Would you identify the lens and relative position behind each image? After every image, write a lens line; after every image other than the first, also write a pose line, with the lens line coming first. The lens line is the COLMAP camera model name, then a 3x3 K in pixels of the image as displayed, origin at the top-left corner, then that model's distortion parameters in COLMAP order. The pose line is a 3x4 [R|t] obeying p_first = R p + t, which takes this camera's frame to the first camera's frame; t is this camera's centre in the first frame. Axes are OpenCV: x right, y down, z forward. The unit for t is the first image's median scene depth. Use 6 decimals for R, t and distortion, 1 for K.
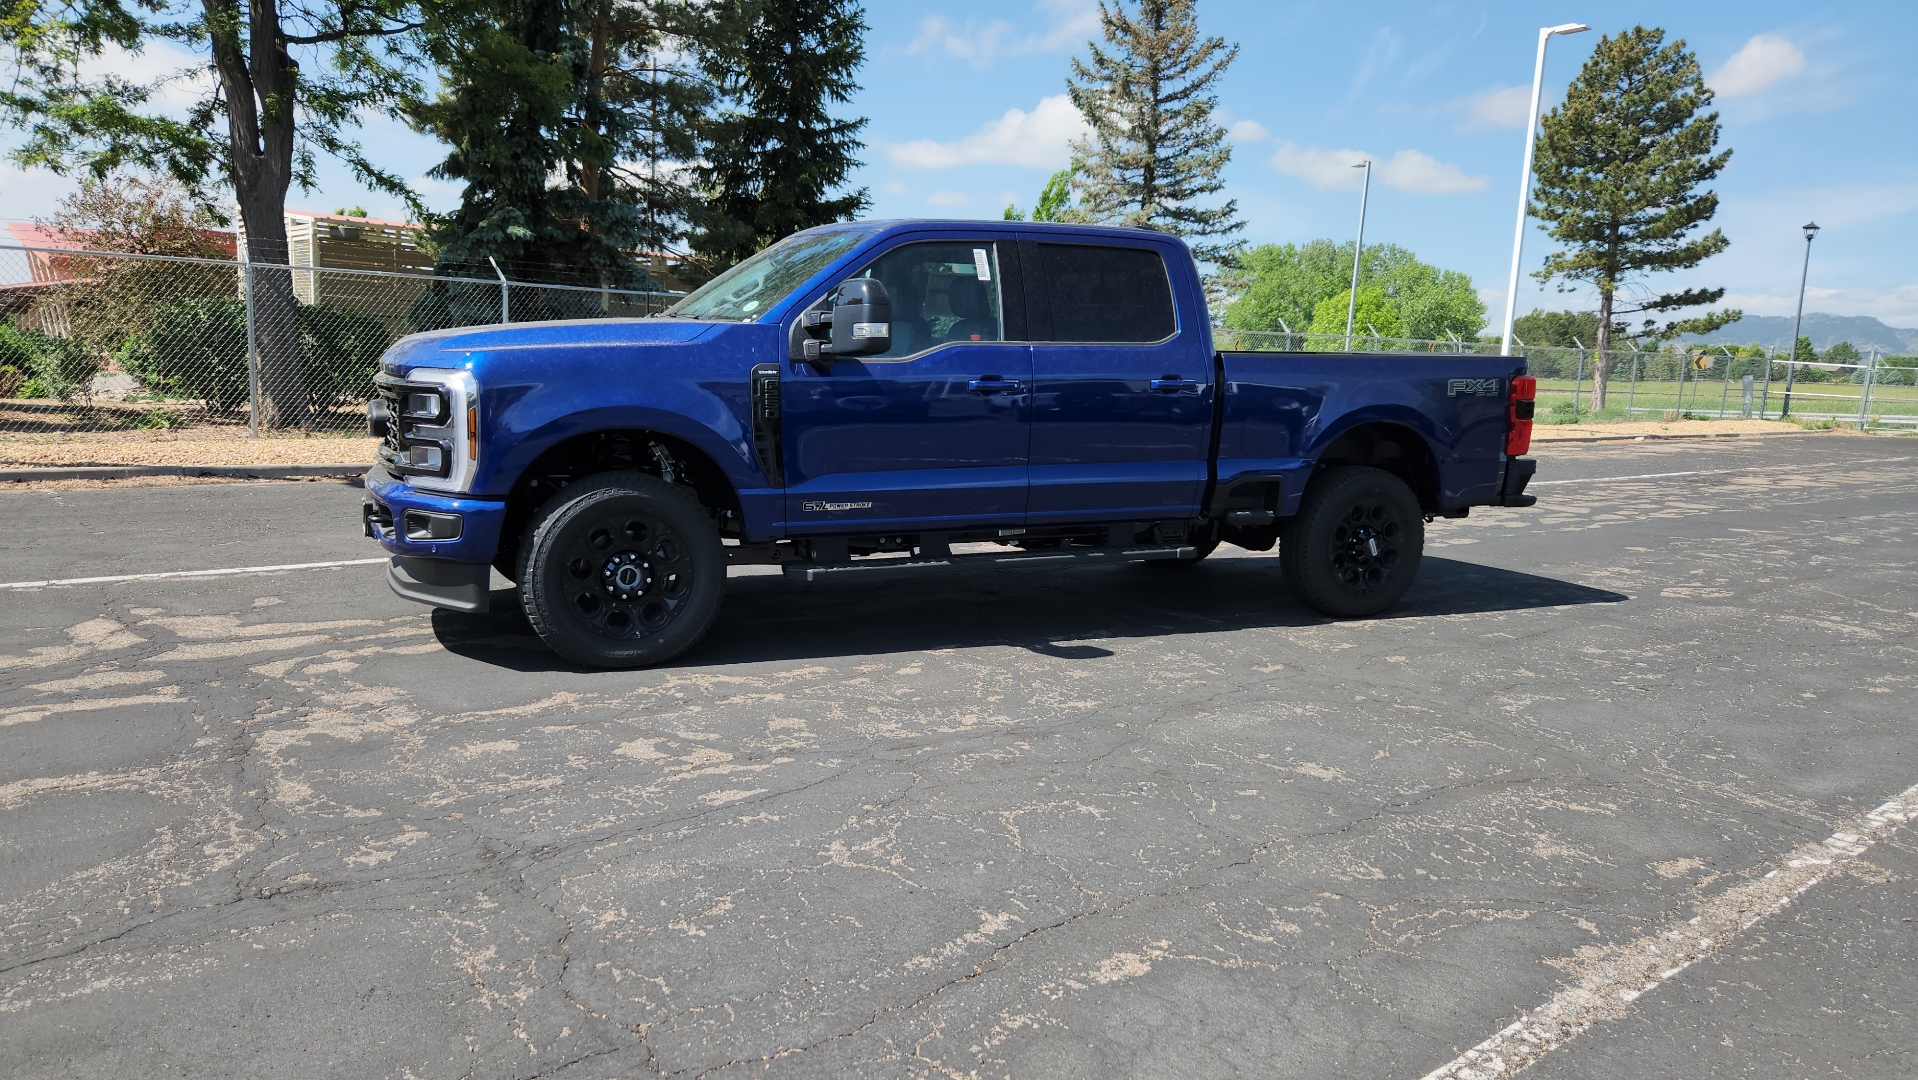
lens RADIAL K [[1293.1, 0, 945.1], [0, 1293.1, 542.6], [0, 0, 1]] dist [0.068936, -0.060225]
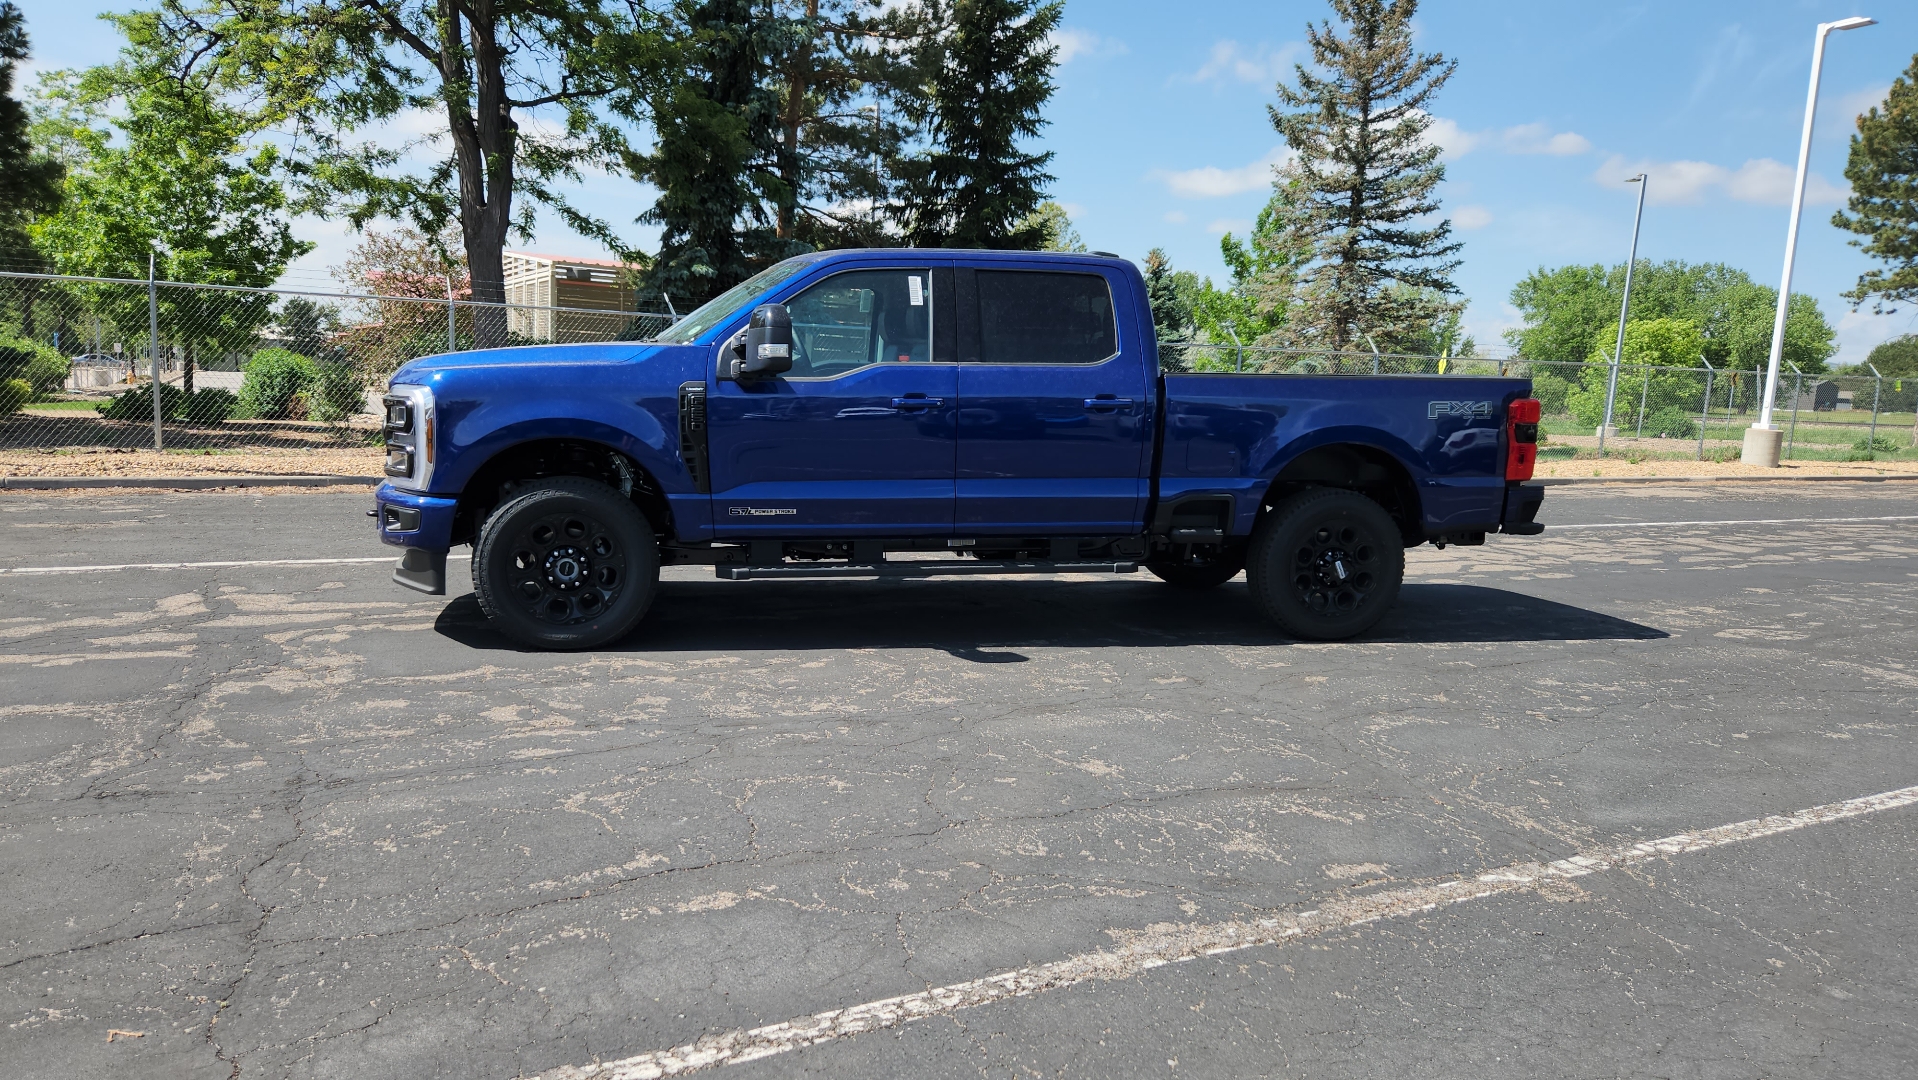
lens RADIAL K [[1295.6, 0, 940.4], [0, 1295.6, 543.7], [0, 0, 1]] dist [0.076812, -0.069094]
pose [[0.977707, 0.026180, -0.208334, 0.103292], [-0.031001, 0.999321, -0.019912, 0.005619], [0.207671, 0.025927, 0.977855, -0.014451]]
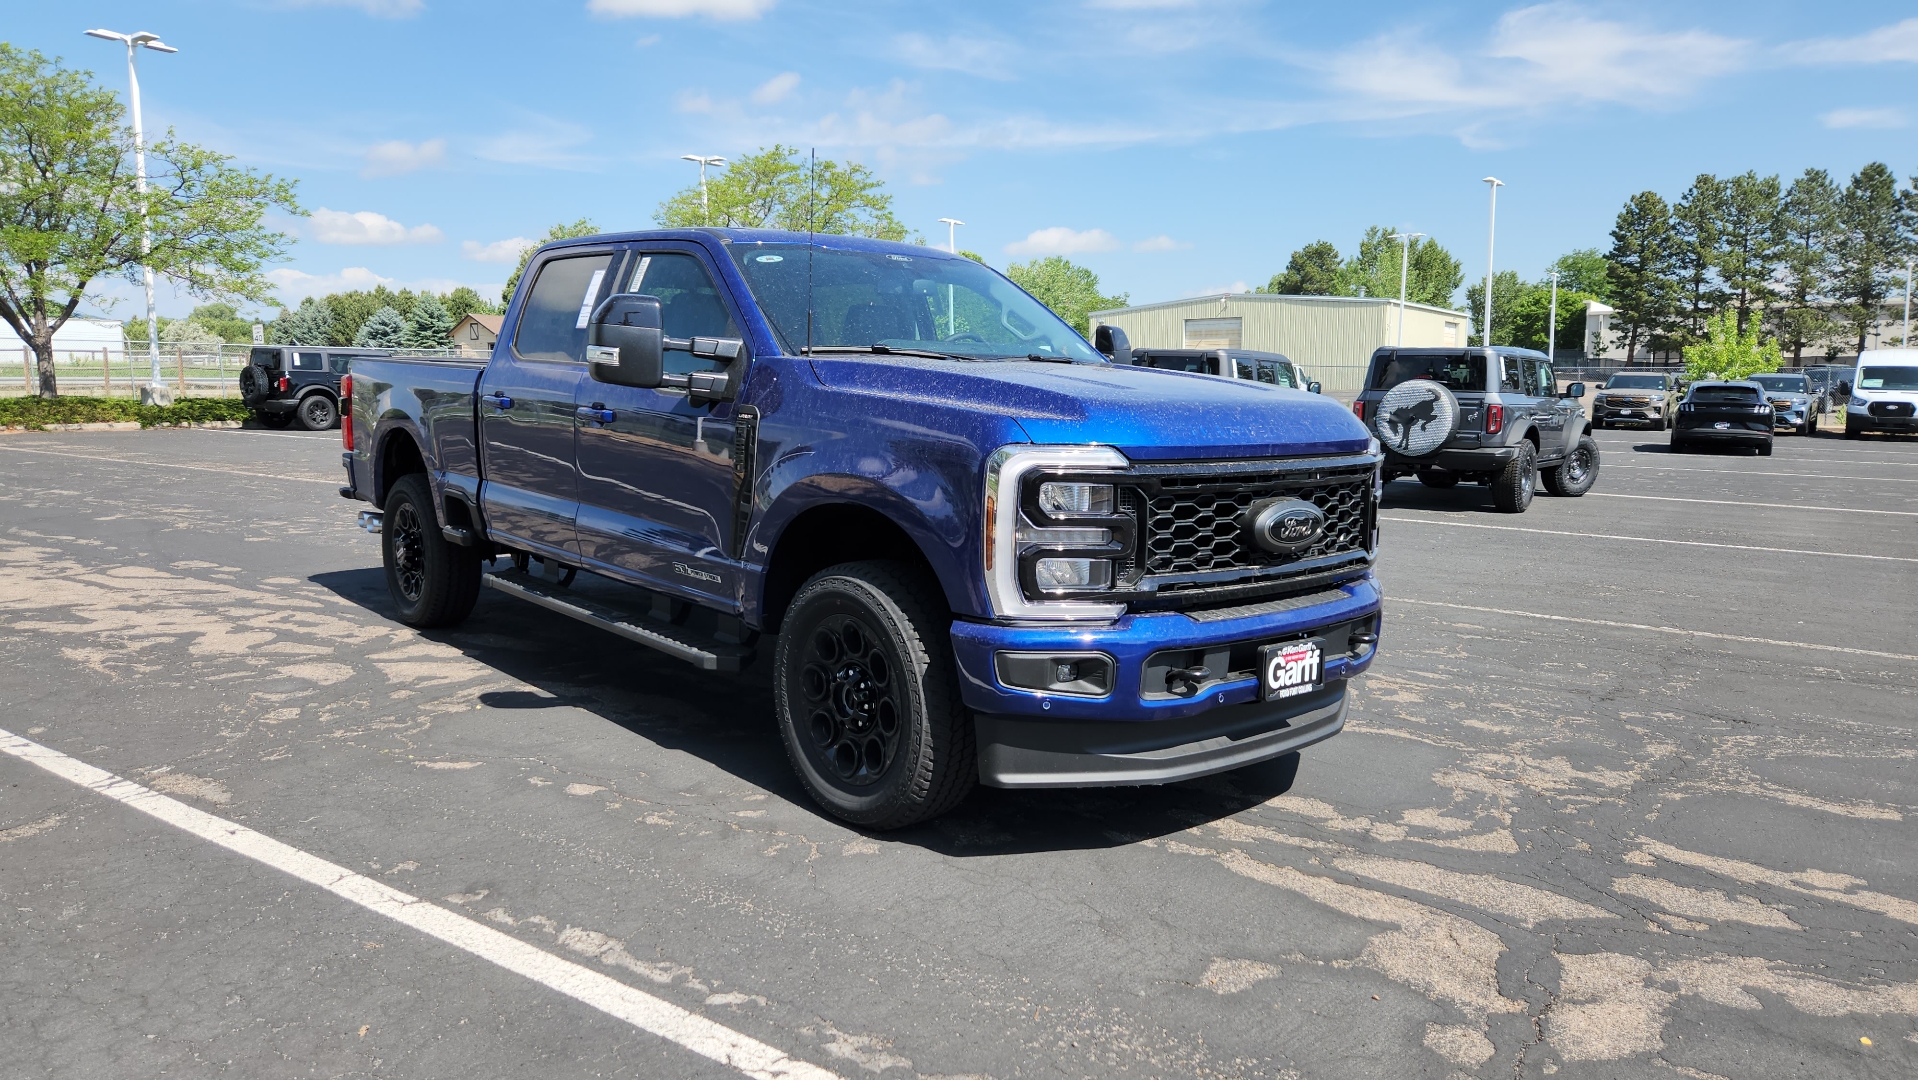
lens RADIAL K [[1284.3, 0, 936.1], [0, 1284.3, 519.6], [0, 0, 1]] dist [0.071633, -0.058821]
pose [[-0.267194, -0.148548, 0.952124, -0.365553], [0.115905, 0.975920, 0.184787, -0.086801], [-0.956647, 0.159730, -0.243542, 0.476939]]
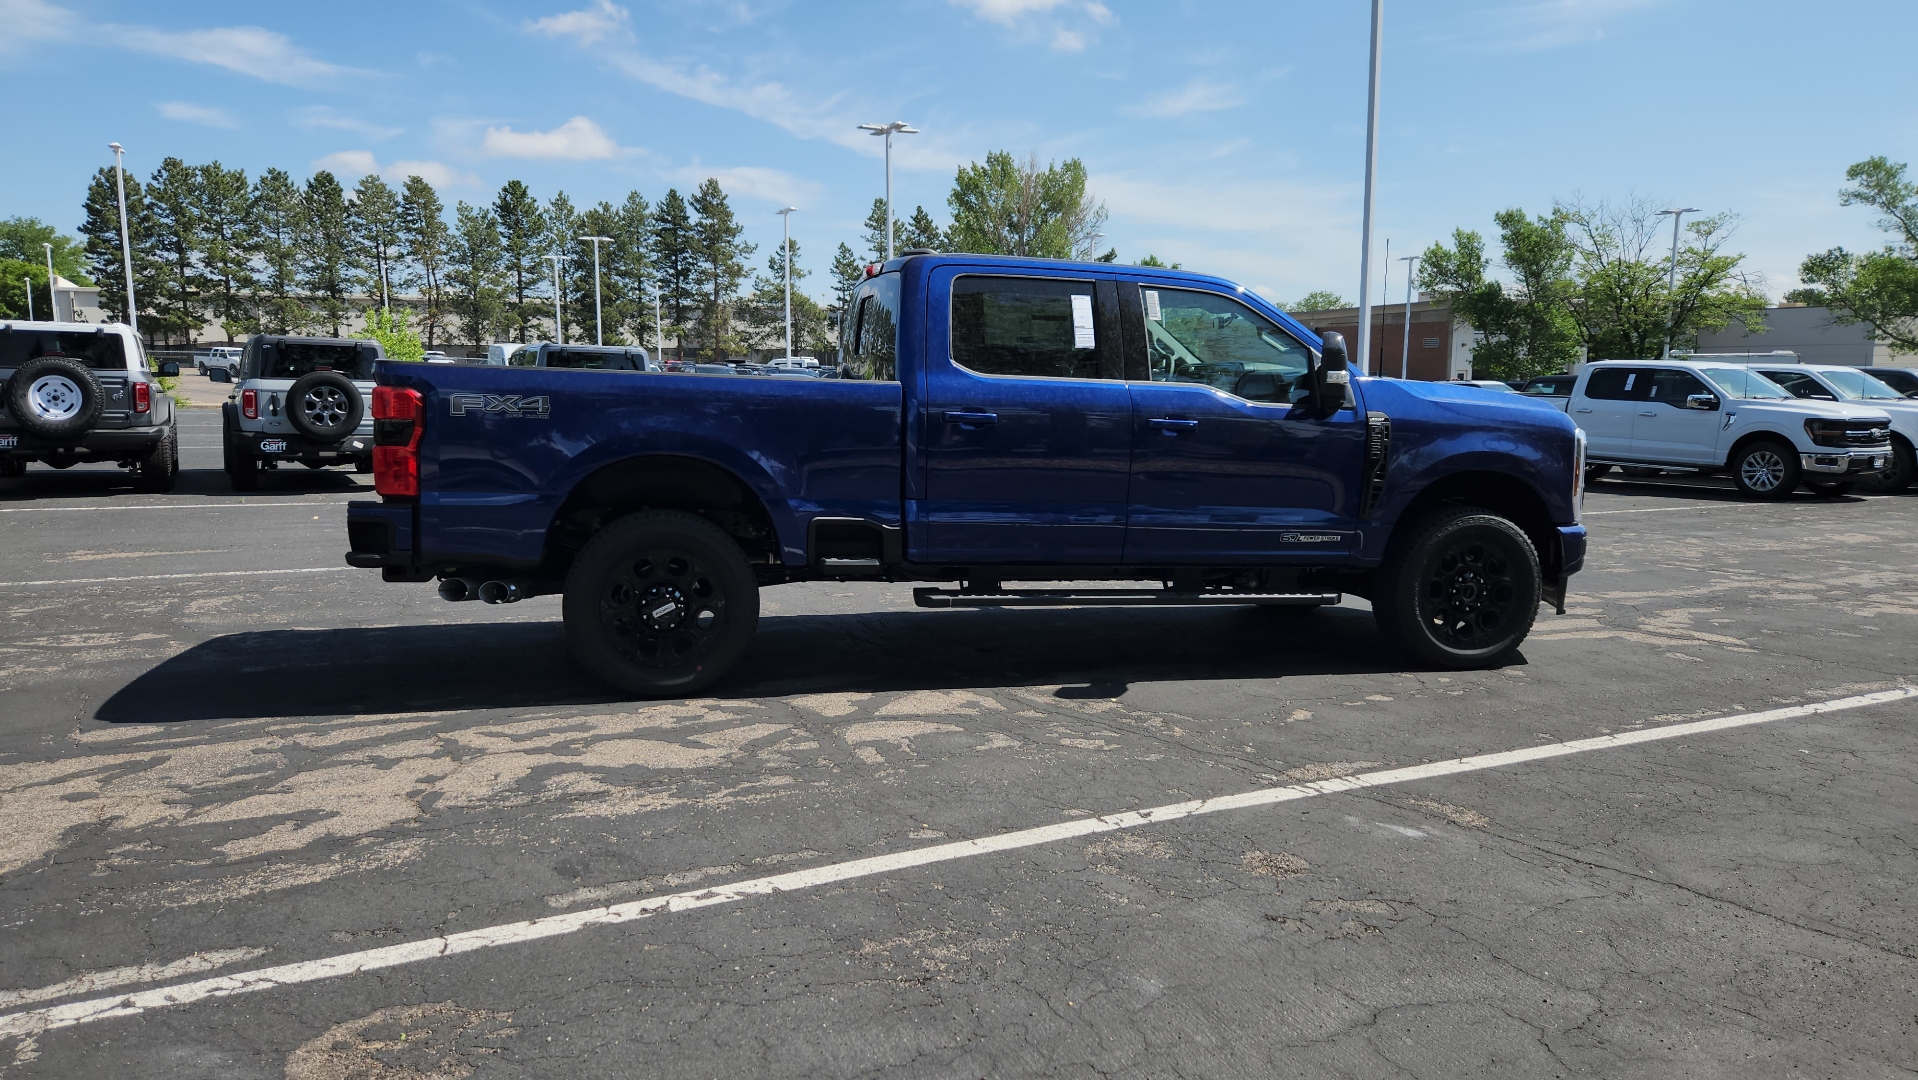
lens RADIAL K [[1274.2, 0, 926.4], [0, 1274.2, 541.6], [0, 0, 1]] dist [0.069909, -0.054917]
pose [[-0.976848, -0.079518, 0.198606, -0.044525], [-0.023011, 0.962023, 0.271996, -0.129632], [-0.212692, 0.261129, -0.941580, 0.846922]]
